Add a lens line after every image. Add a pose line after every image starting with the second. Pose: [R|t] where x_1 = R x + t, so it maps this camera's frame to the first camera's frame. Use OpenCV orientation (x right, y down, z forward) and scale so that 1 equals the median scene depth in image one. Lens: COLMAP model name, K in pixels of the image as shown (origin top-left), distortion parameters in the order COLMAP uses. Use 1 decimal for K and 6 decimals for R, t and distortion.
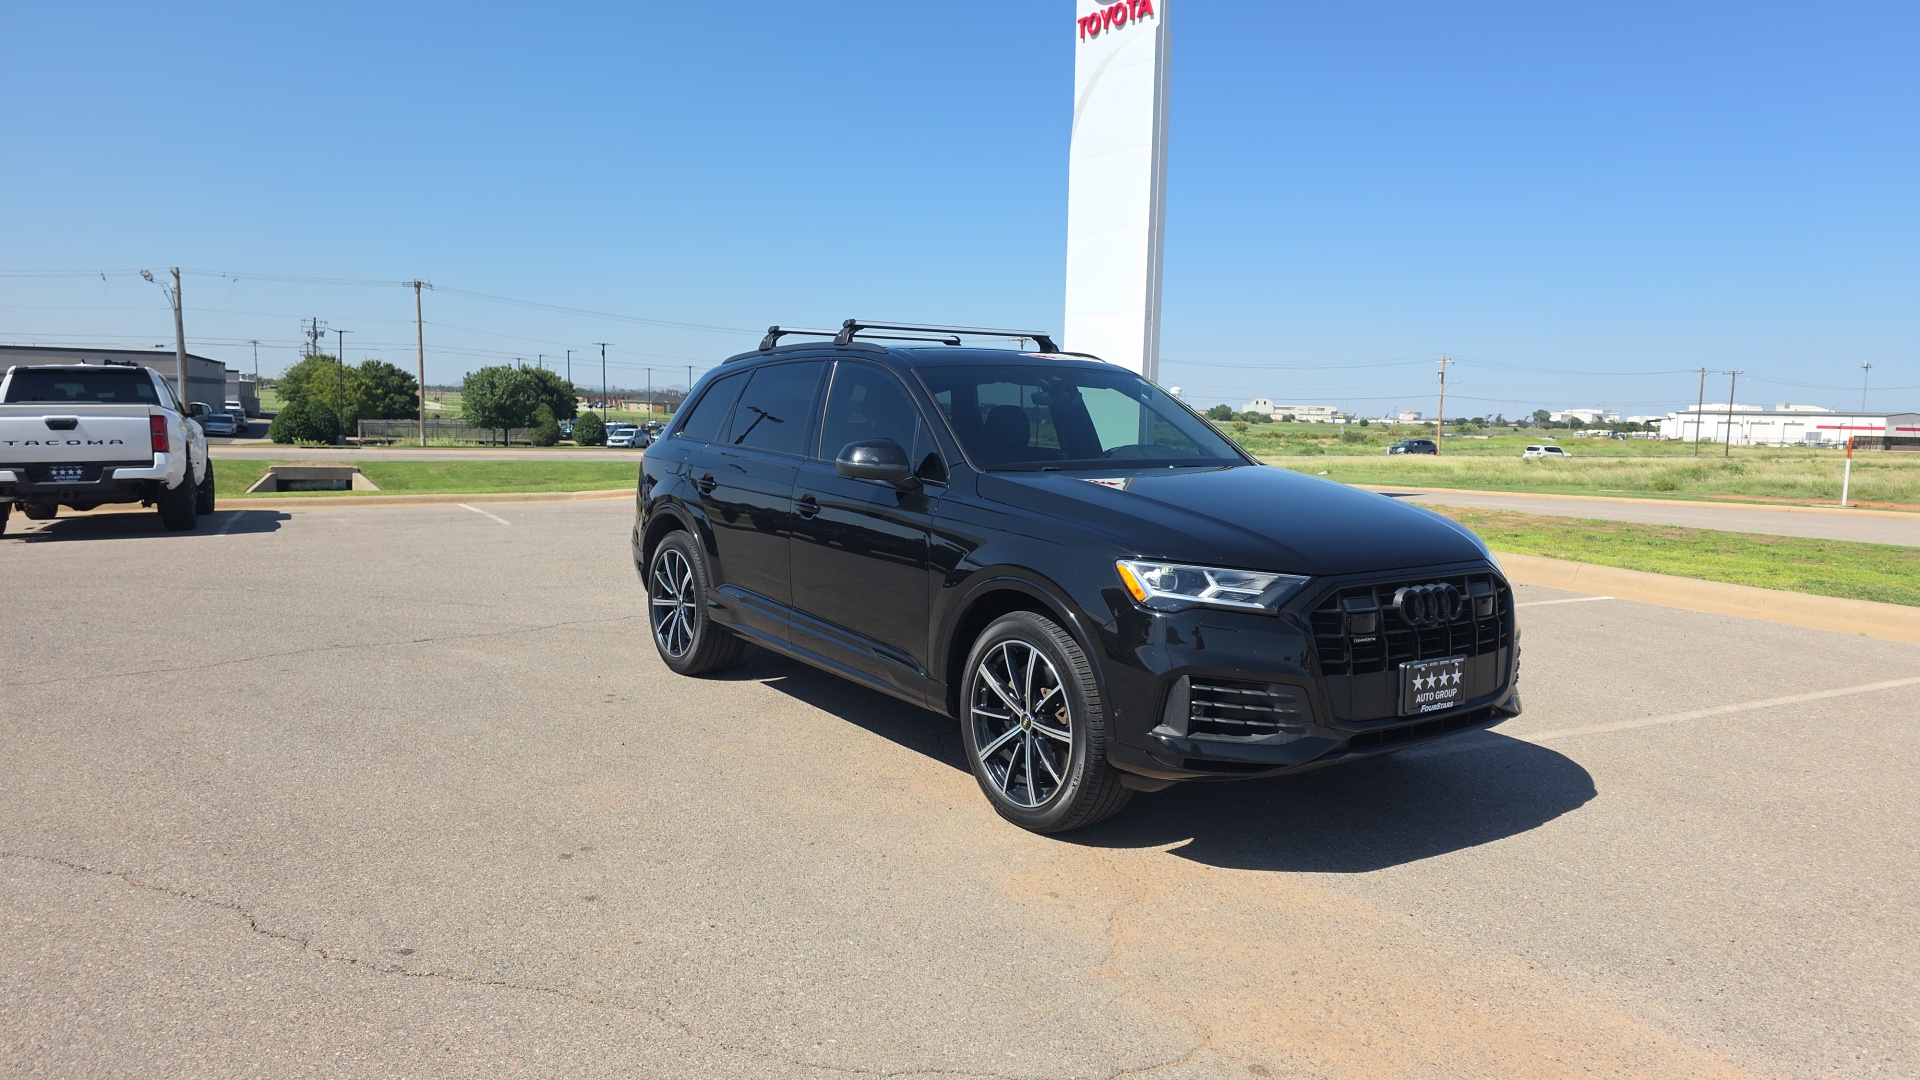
lens RADIAL K [[1342.7, 0, 1009.8], [0, 1342.7, 517.2], [0, 0, 1]] dist [0.114255, -0.172527]
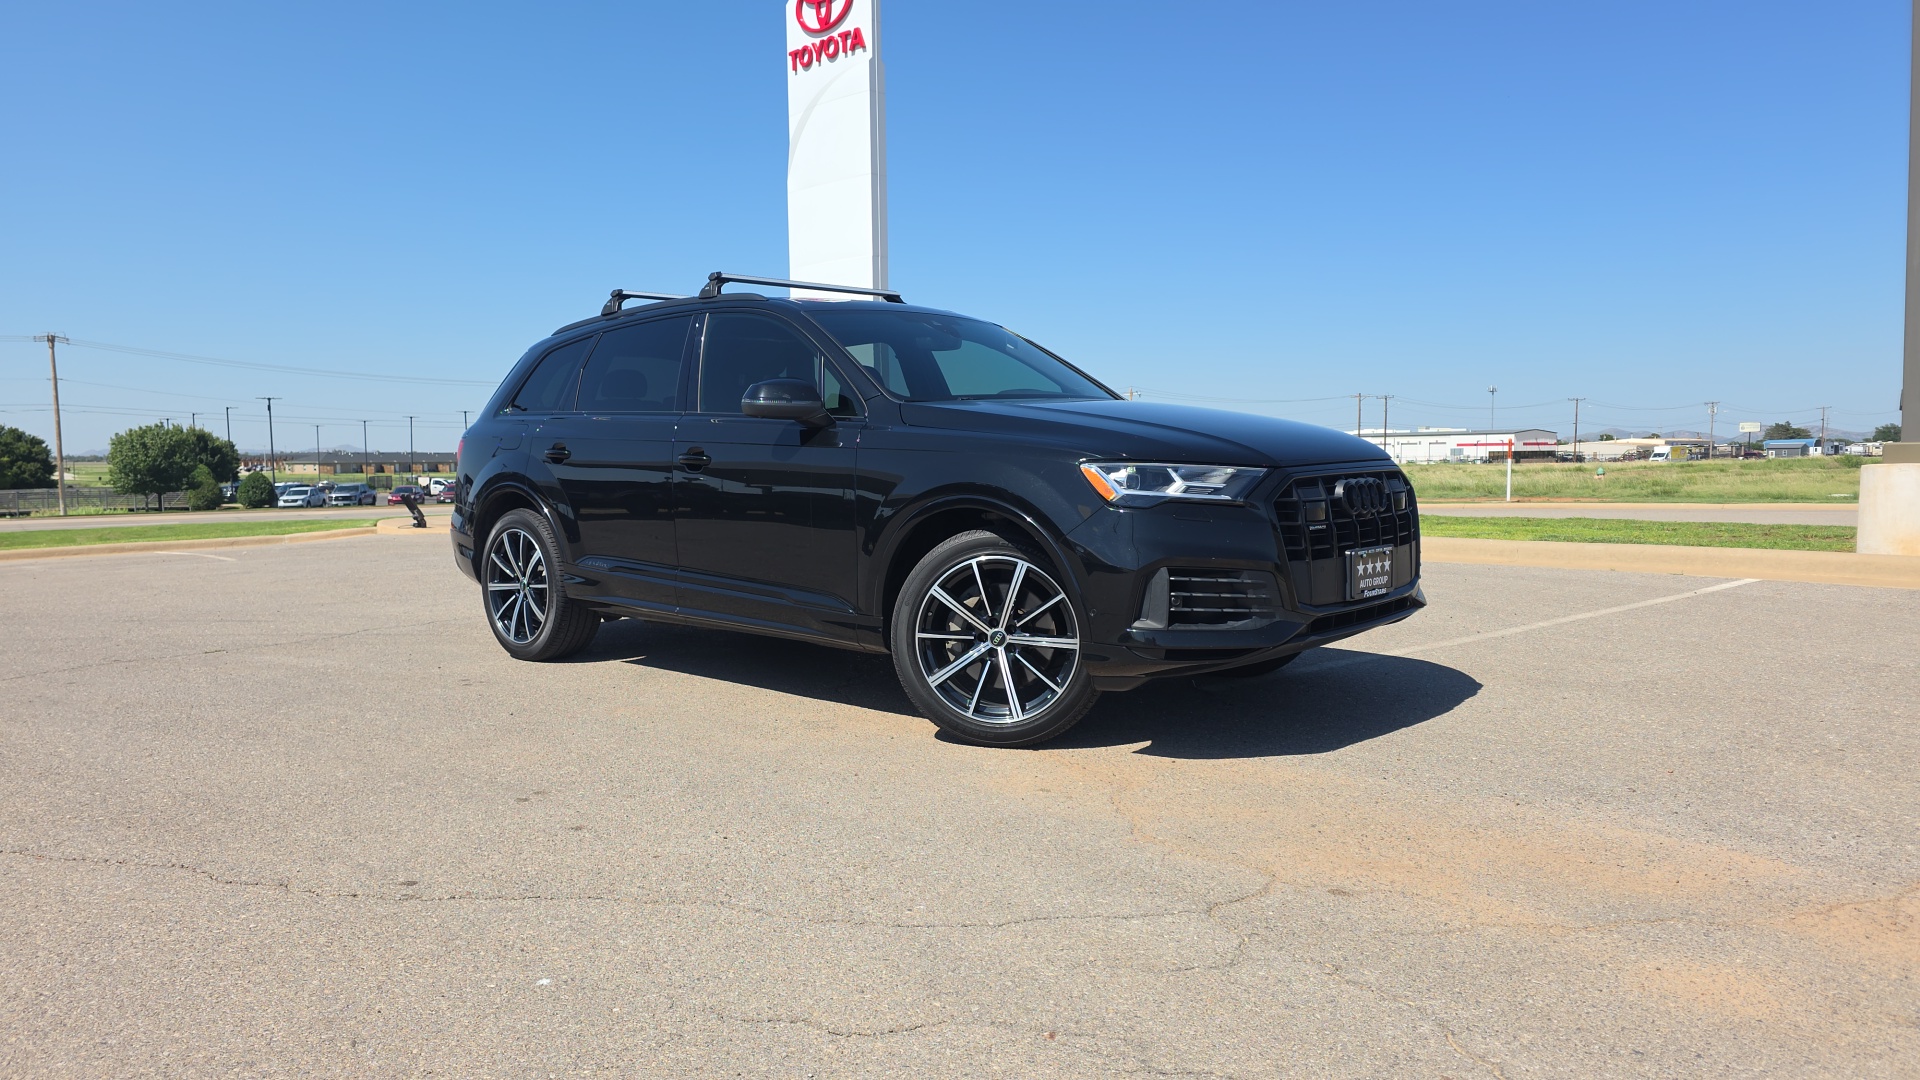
lens RADIAL K [[1344.6, 0, 960.0], [0, 1344.6, 540.0], [0, 0, 1]] dist [0.047106, -0.065003]
pose [[0.980912, -0.046338, 0.188852, -0.035533], [0.050180, 0.998618, -0.015609, 0.017798], [-0.187867, 0.024788, 0.981882, 0.005427]]
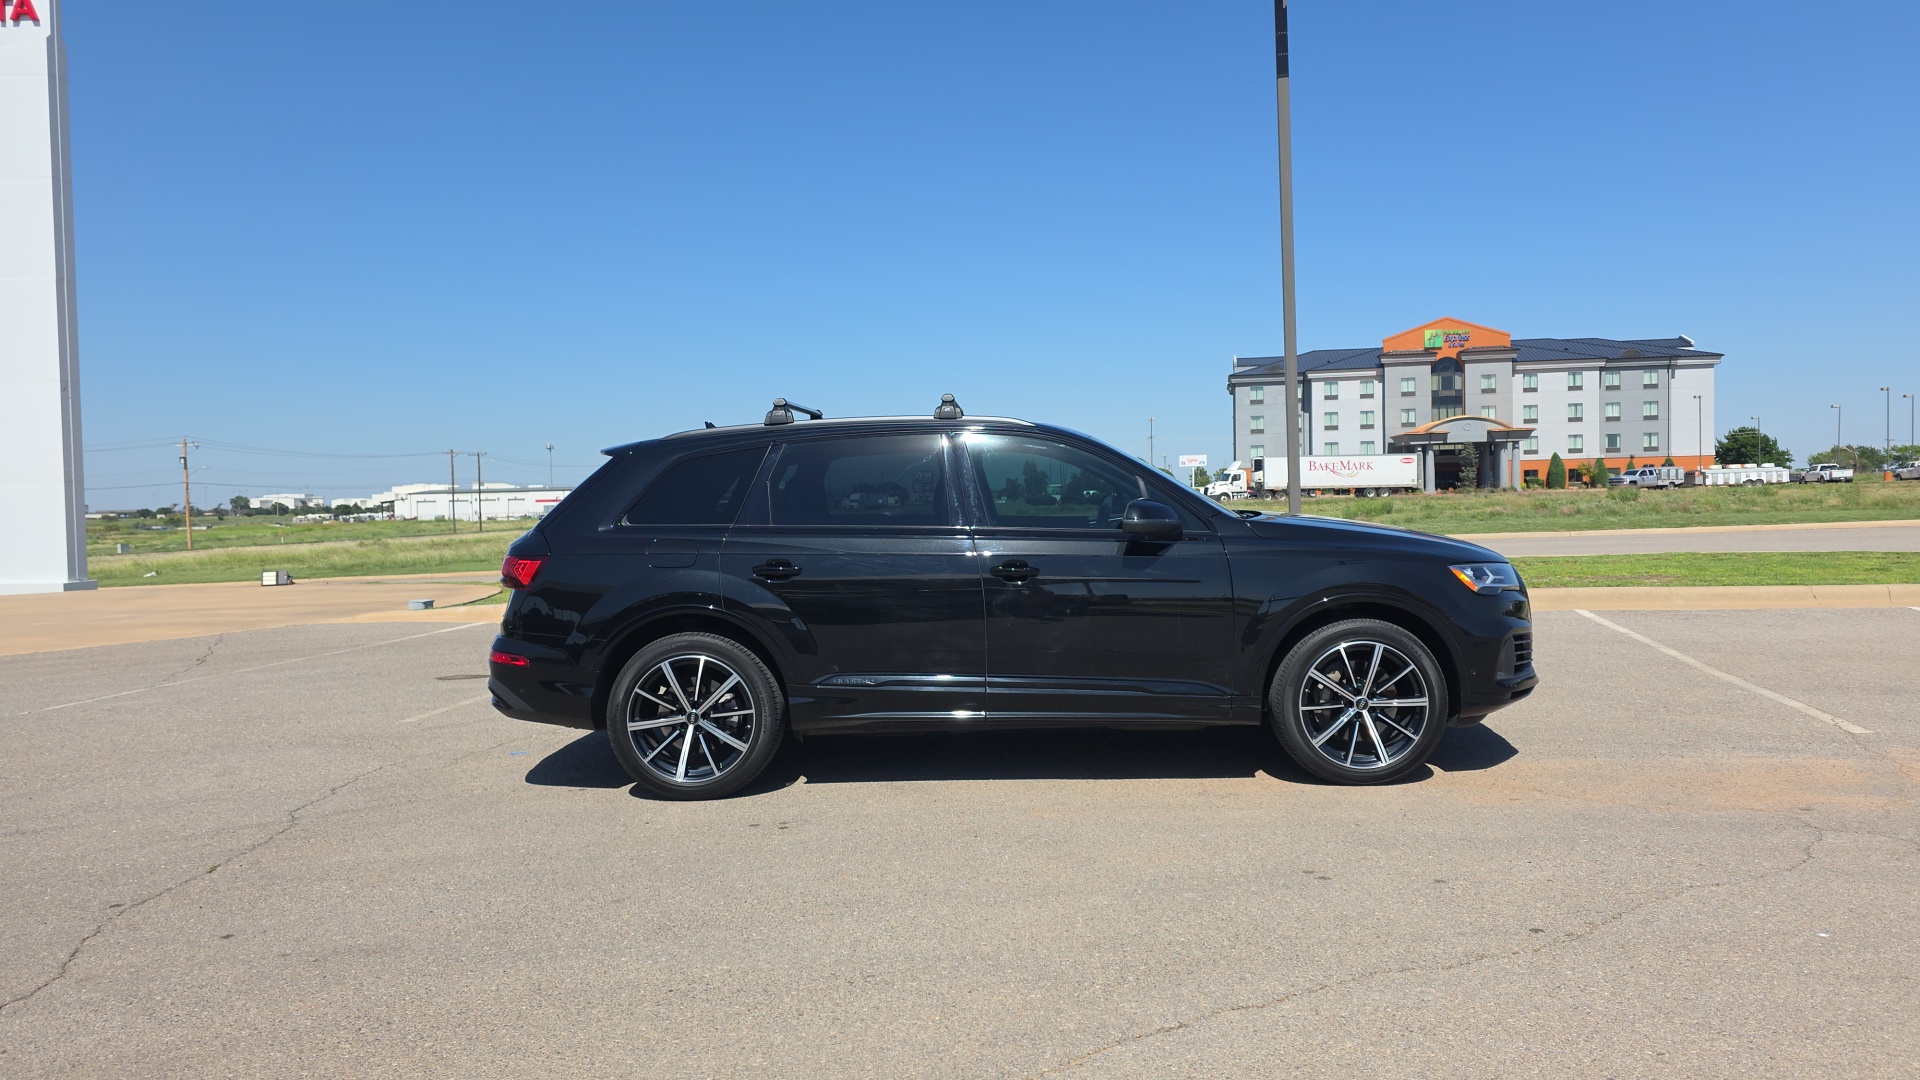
lens RADIAL K [[1342.7, 0, 1009.8], [0, 1342.7, 517.2], [0, 0, 1]] dist [0.114255, -0.172527]
pose [[0.573516, -0.052230, 0.817528, -0.231365], [0.102032, 0.994749, -0.008026, -0.009464], [-0.812816, 0.088017, 0.575833, 0.094807]]
